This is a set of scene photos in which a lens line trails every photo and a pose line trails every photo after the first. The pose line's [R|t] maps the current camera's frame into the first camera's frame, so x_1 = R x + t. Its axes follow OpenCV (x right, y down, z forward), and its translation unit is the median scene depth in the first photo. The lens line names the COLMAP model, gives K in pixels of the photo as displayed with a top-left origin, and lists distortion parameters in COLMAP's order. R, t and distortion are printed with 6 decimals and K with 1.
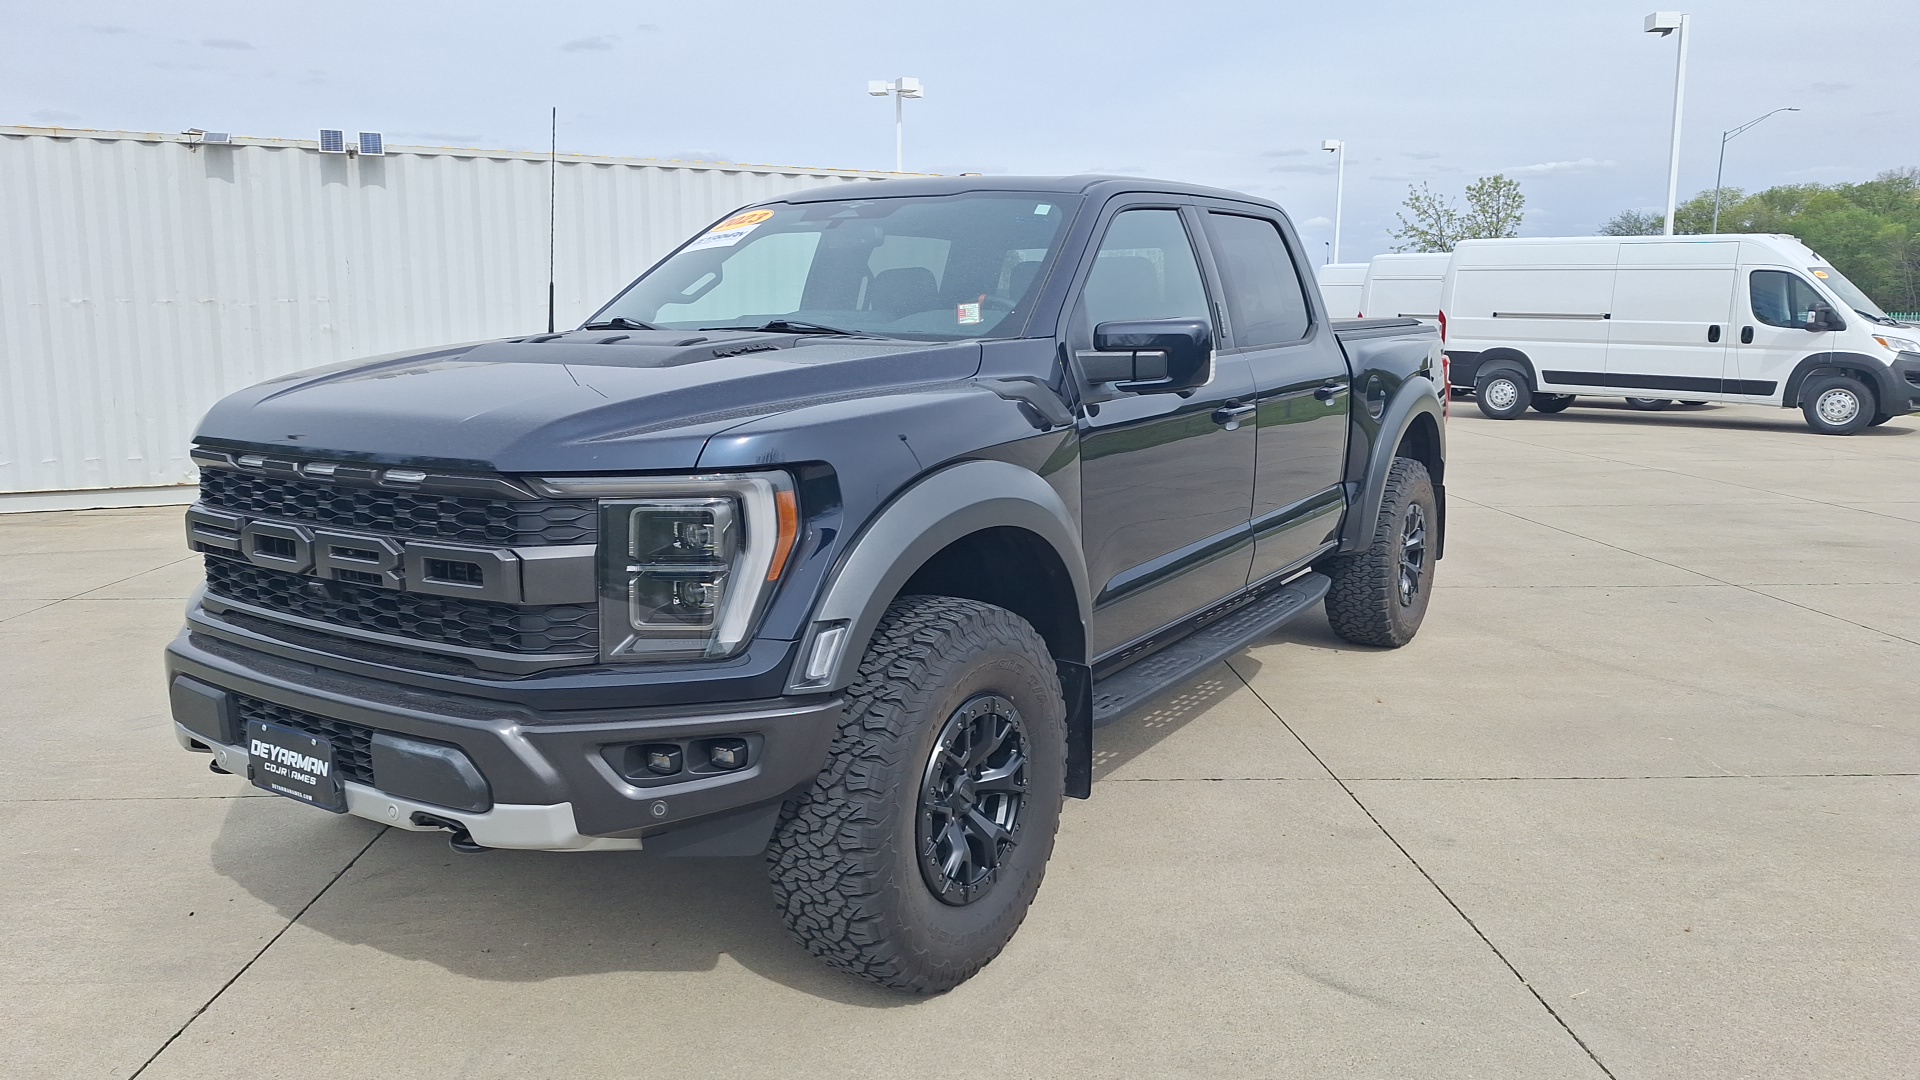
lens RADIAL K [[1325.8, 0, 949.1], [0, 1325.8, 536.4], [0, 0, 1]] dist [0.114014, -0.140859]
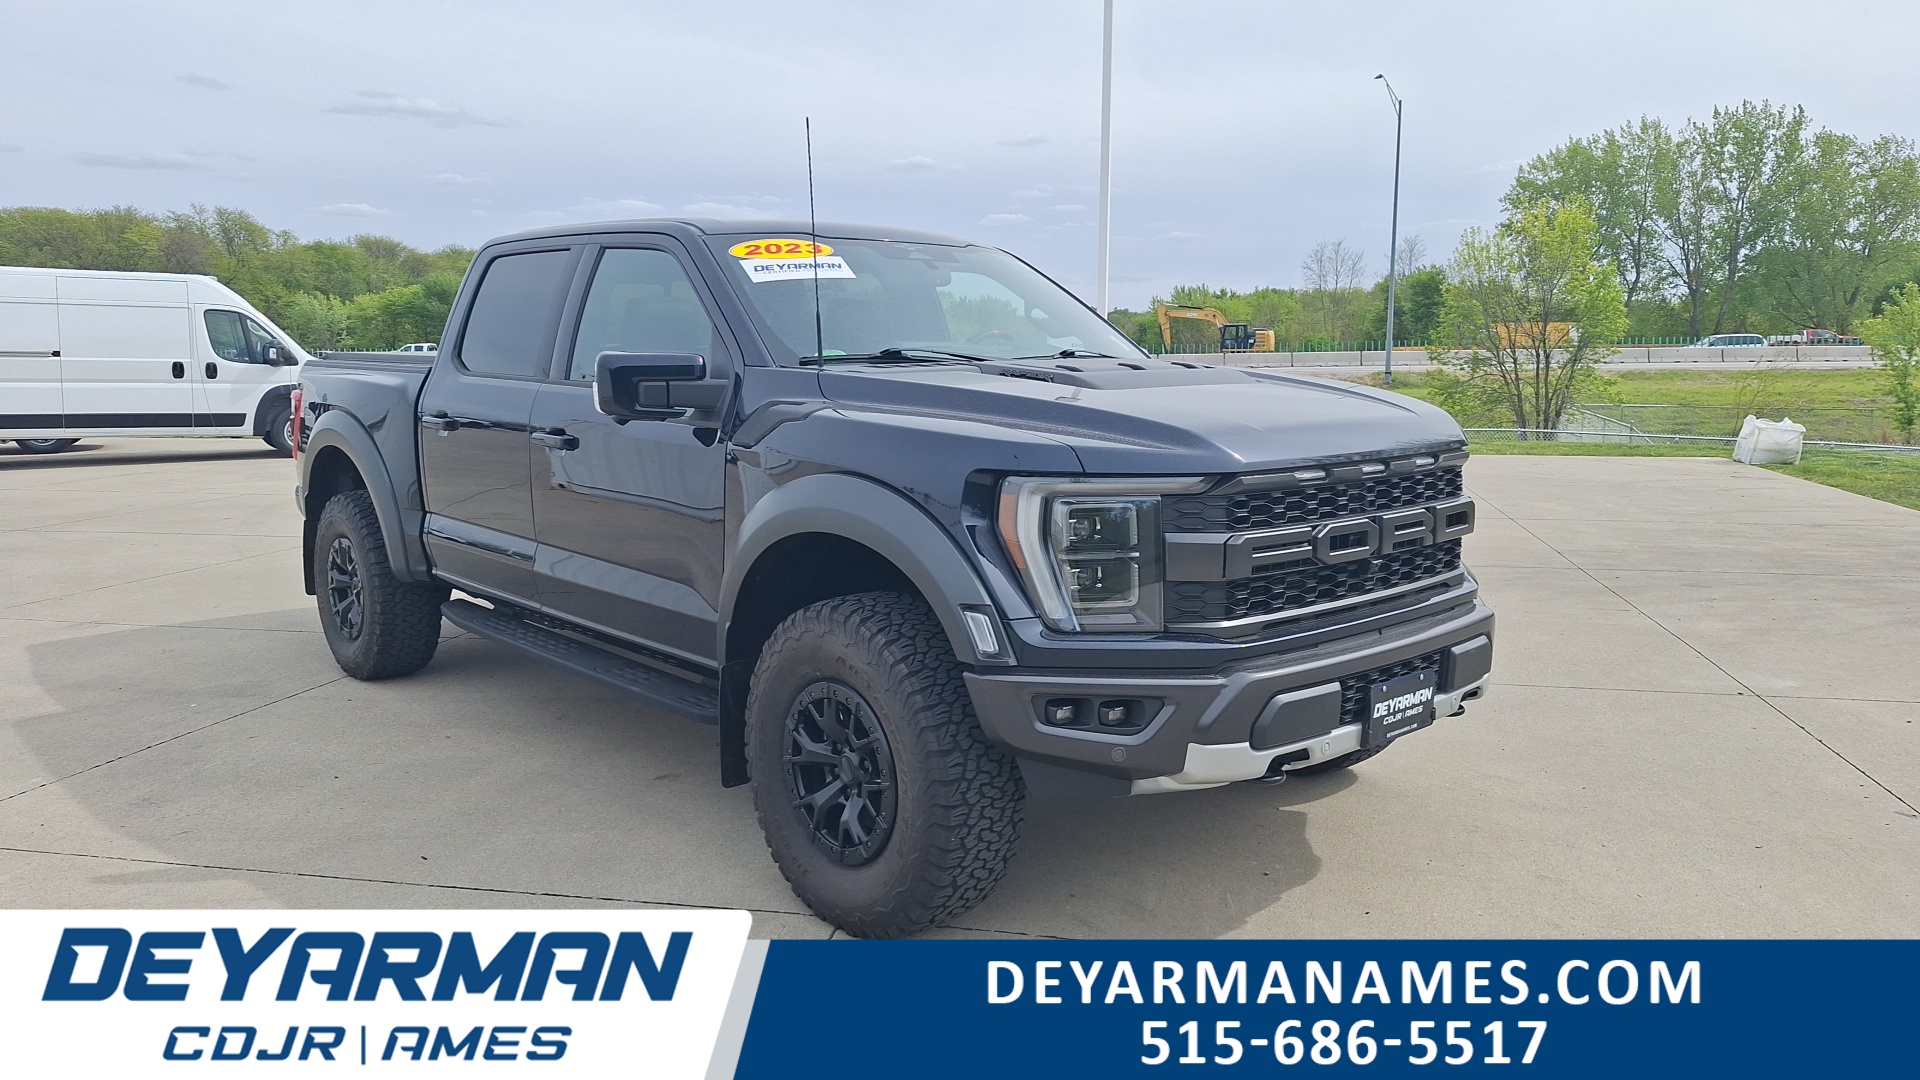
lens RADIAL K [[1335.4, 0, 960.0], [0, 1335.4, 540.0], [0, 0, 1]] dist [0.118230, -0.147605]
pose [[0.246958, -0.136608, 0.959349, -1.557275], [0.162401, 0.981846, 0.098006, -0.148653], [-0.955321, 0.131596, 0.264660, 0.928265]]
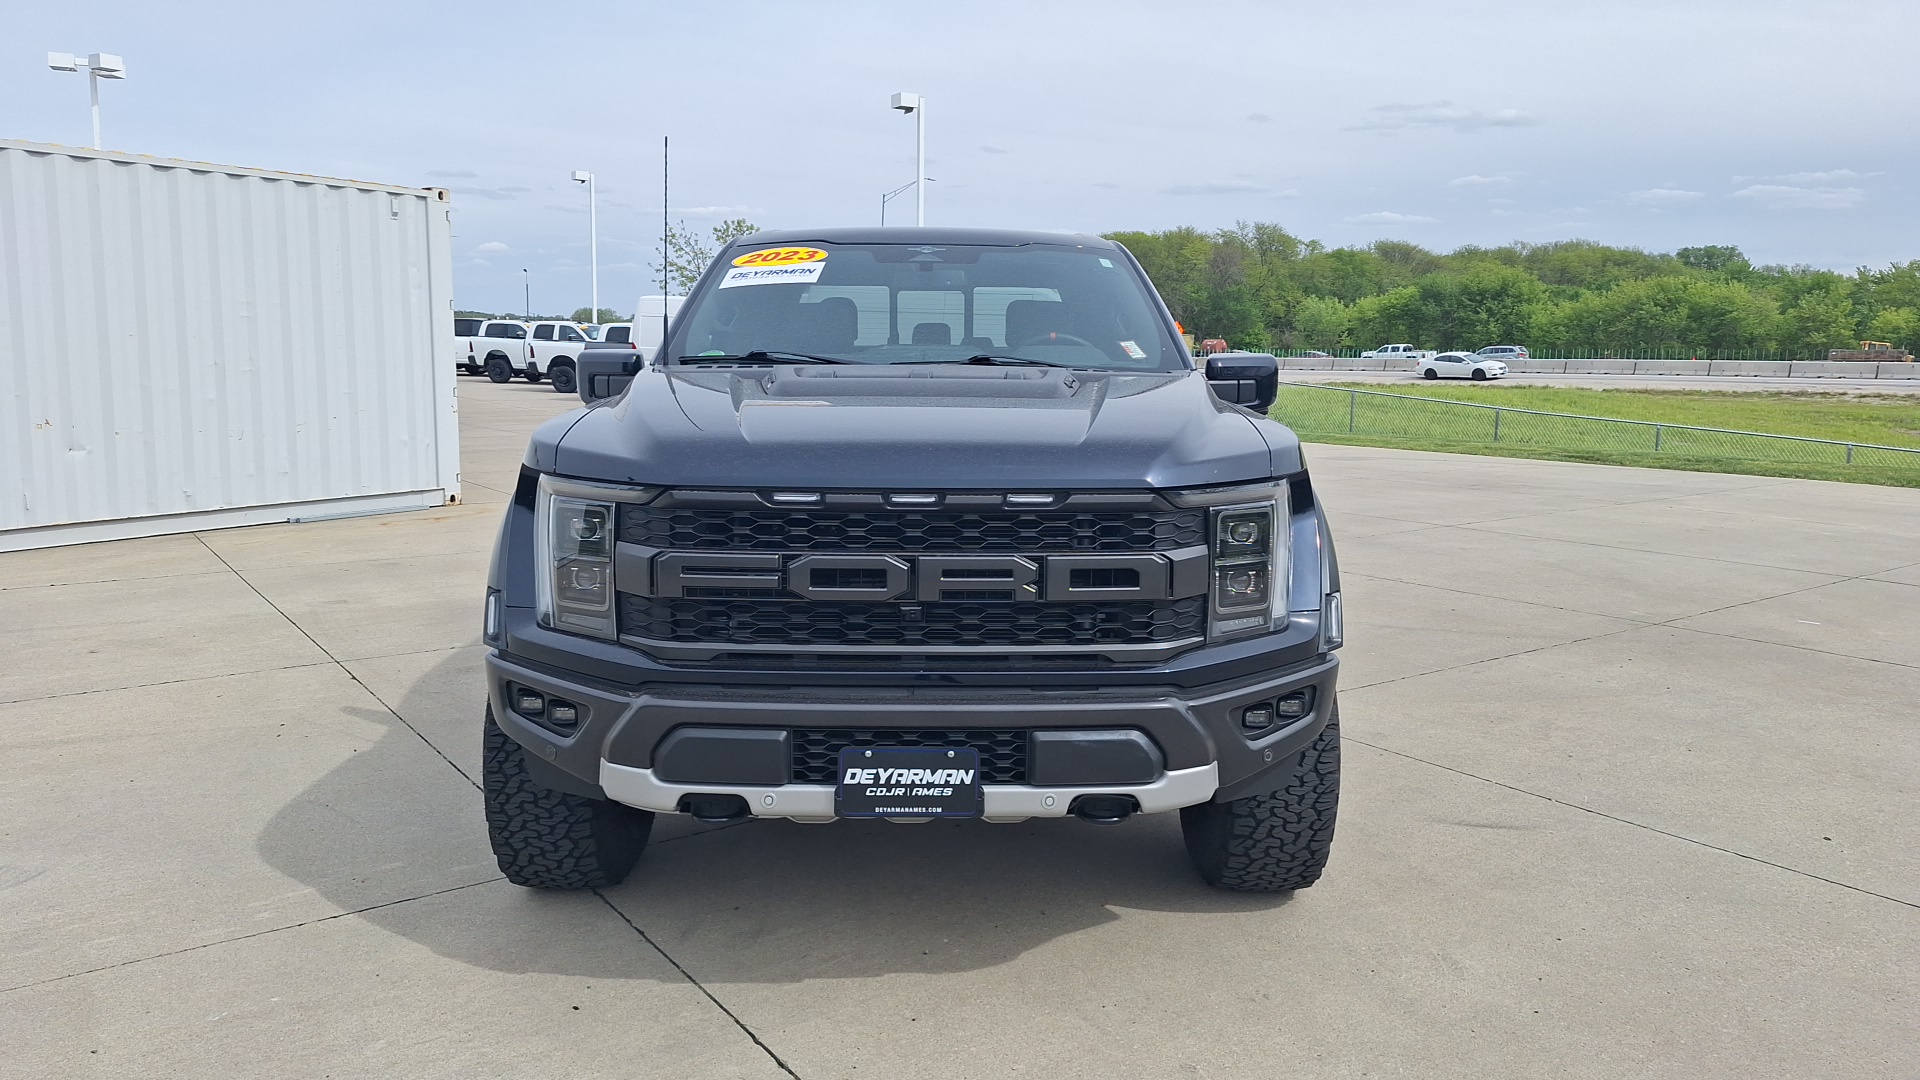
lens RADIAL K [[1335.4, 0, 960.0], [0, 1335.4, 540.0], [0, 0, 1]] dist [0.118230, -0.147605]
pose [[0.828744, -0.071147, 0.555087, -0.905961], [0.081512, 0.996654, 0.006047, -0.018698], [-0.553660, 0.040235, 0.831770, 0.100128]]
